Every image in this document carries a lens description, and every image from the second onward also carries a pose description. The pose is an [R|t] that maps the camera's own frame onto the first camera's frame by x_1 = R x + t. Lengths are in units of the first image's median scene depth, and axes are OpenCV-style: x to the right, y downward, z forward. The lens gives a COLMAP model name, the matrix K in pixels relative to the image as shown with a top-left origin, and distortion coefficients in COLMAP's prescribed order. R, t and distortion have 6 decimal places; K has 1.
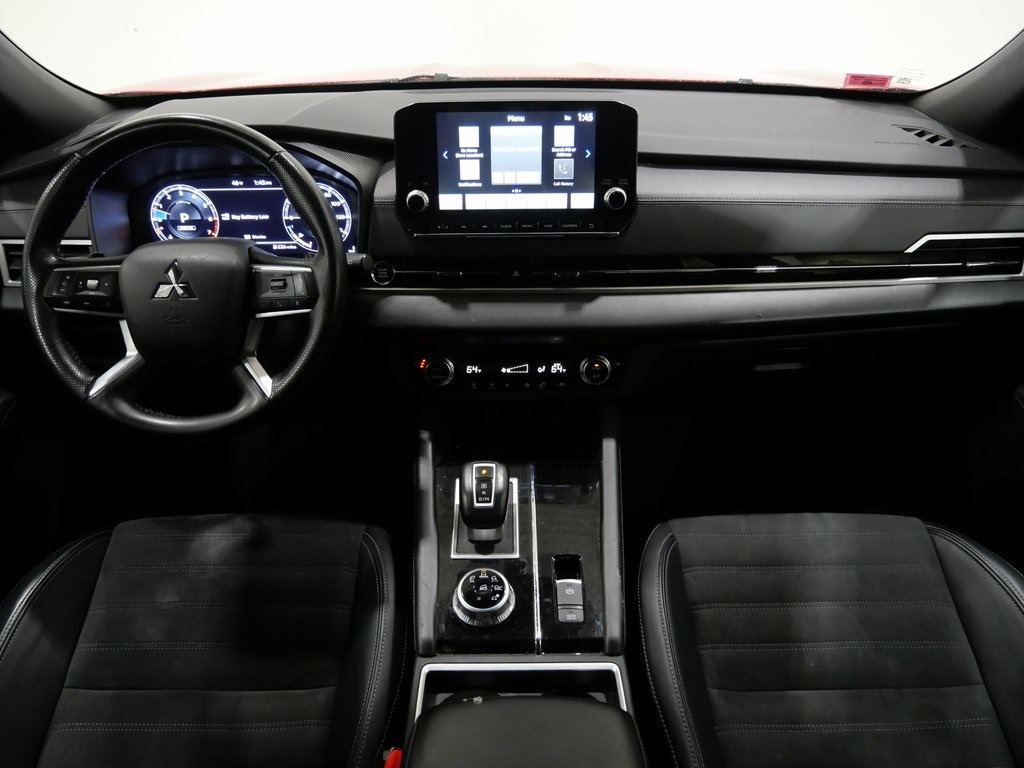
lens RADIAL K [[752.6, 0, 511.1], [0, 752.6, 383.2], [0, 0, 1]] dist [-0.005385, -0.002099]
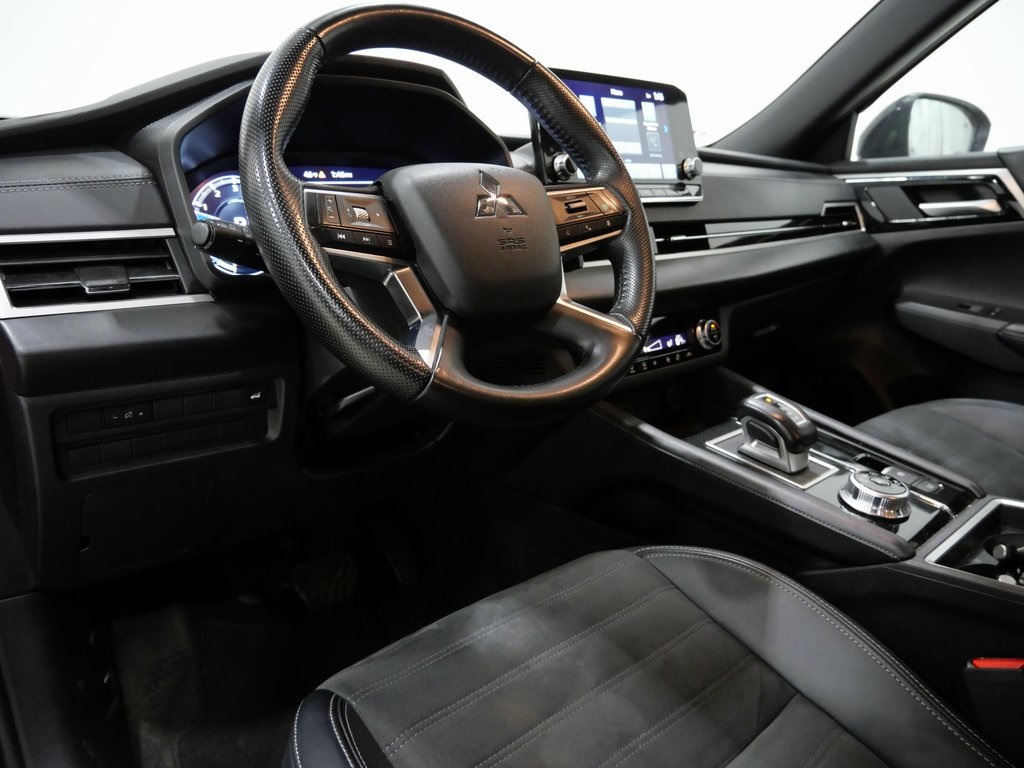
lens RADIAL K [[752.6, 0, 511.1], [0, 752.6, 383.2], [0, 0, 1]] dist [-0.005385, -0.002099]
pose [[0.741721, -0.160498, 0.651223, -0.806170], [0.364432, 0.911554, -0.190417, 0.148645], [-0.563063, 0.378563, 0.734609, 0.461205]]
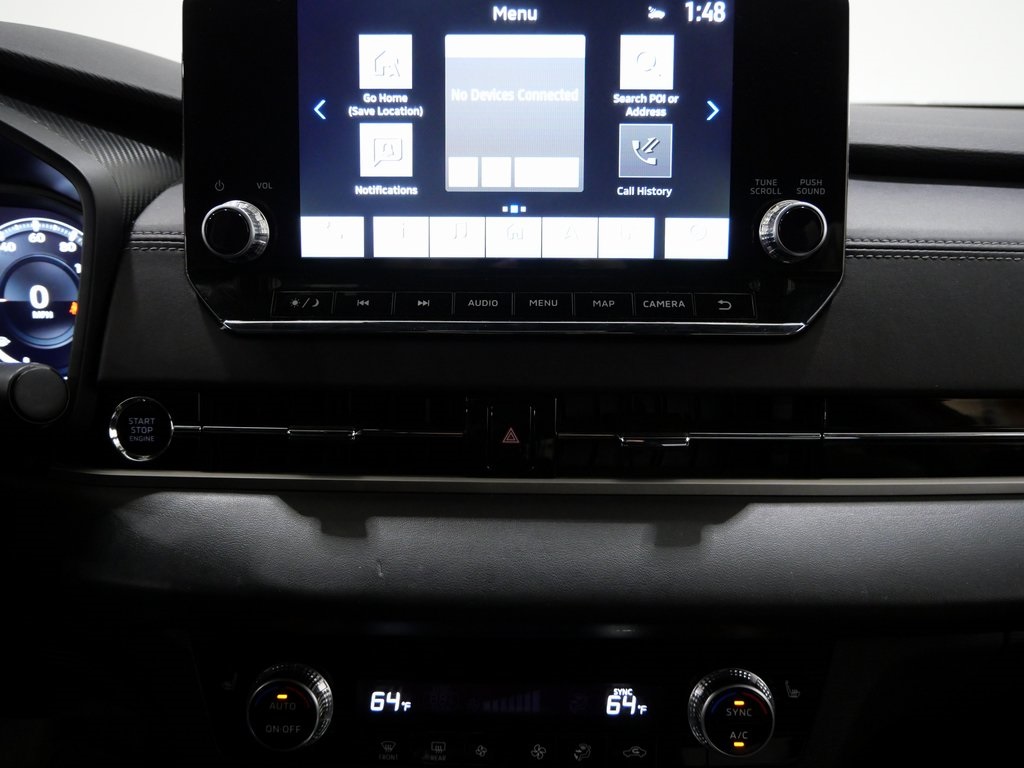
lens RADIAL K [[848.7, 0, 511.5], [0, 848.7, 382.3], [0, 0, 1]] dist [-0.011832, -0.005814]
pose [[0.999794, 0.014548, -0.014180, 0.012802], [-0.017409, 0.973283, -0.228948, -0.080904], [0.010470, 0.229148, 0.973335, 0.619491]]
